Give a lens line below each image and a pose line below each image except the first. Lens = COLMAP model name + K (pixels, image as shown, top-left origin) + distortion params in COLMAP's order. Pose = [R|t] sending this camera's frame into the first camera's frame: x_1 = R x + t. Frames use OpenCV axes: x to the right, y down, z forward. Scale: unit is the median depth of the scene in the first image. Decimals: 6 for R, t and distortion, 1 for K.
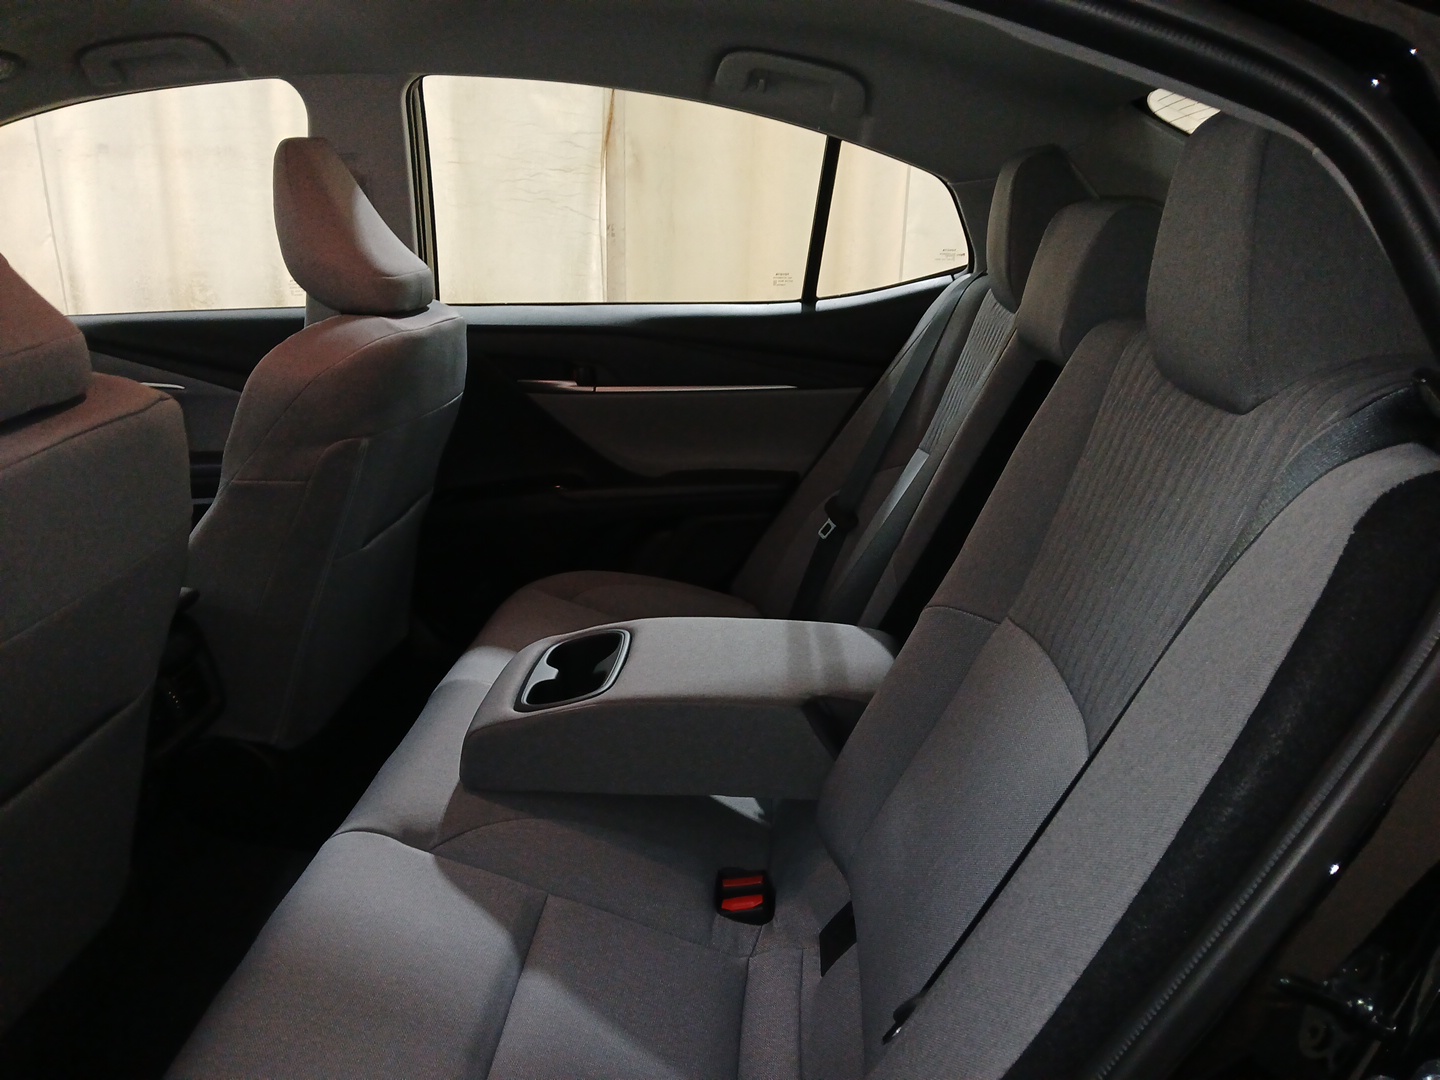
lens RADIAL K [[1102.7, 0, 724.6], [0, 1102.7, 554.8], [0, 0, 1]] dist [0.080934, -0.175349]
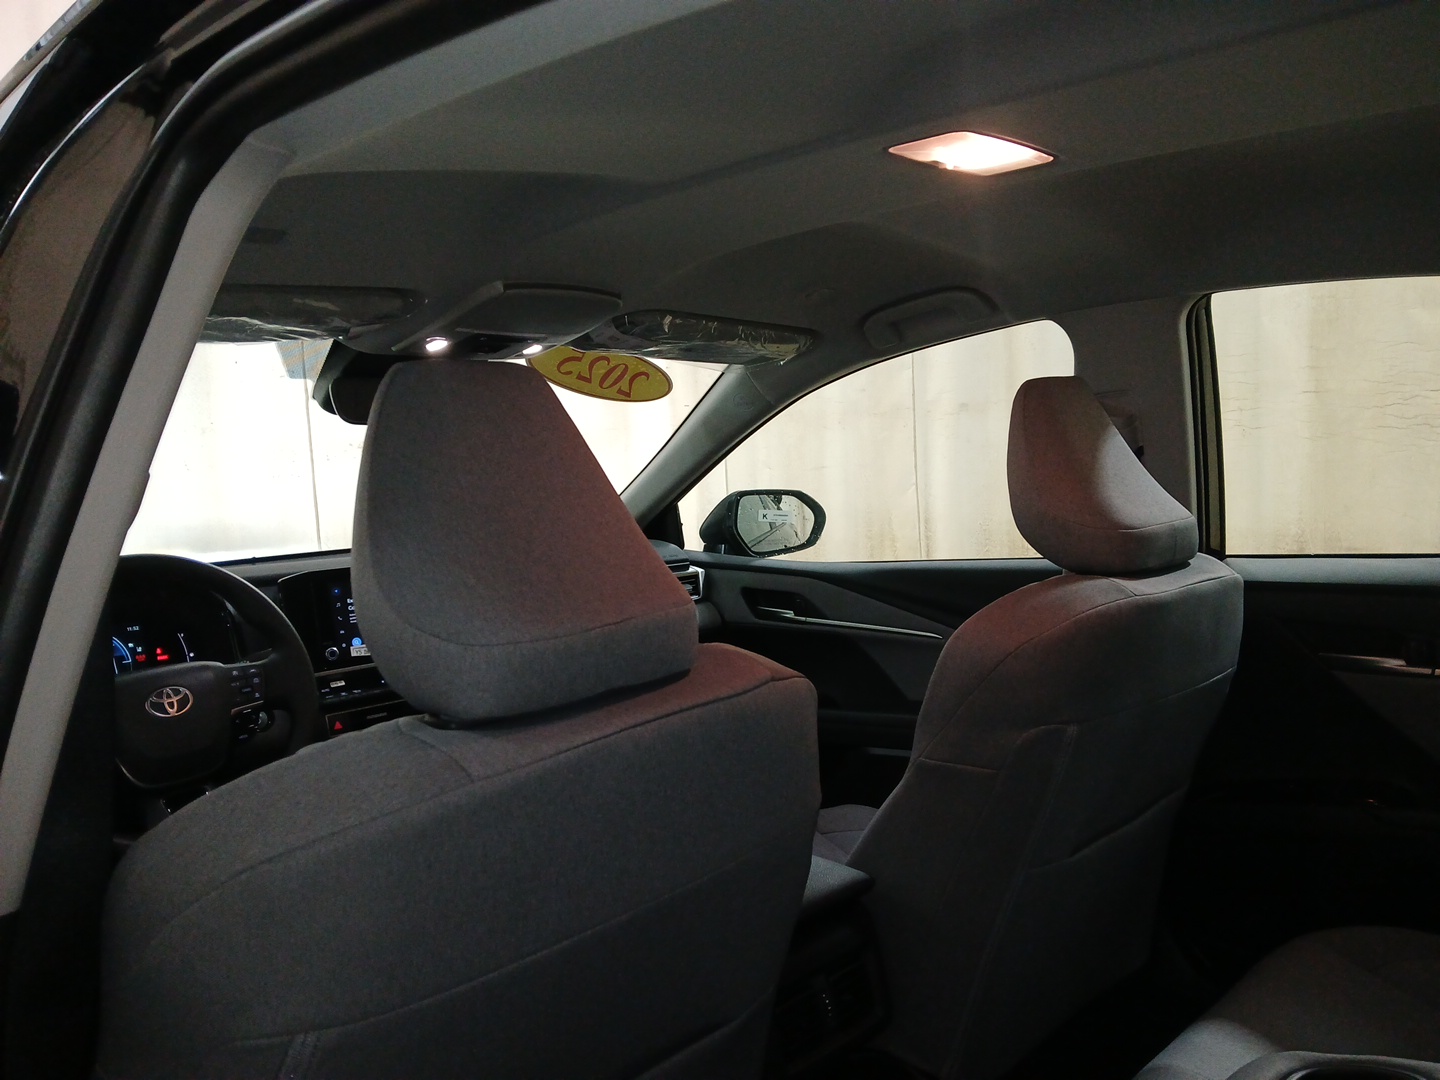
lens RADIAL K [[1102.7, 0, 724.6], [0, 1102.7, 554.8], [0, 0, 1]] dist [0.080934, -0.175349]
pose [[0.745279, 0.006554, -0.666720, 0.021547], [-0.144193, 0.977873, -0.151571, -0.057886], [0.650974, 0.209099, 0.729733, 0.189850]]
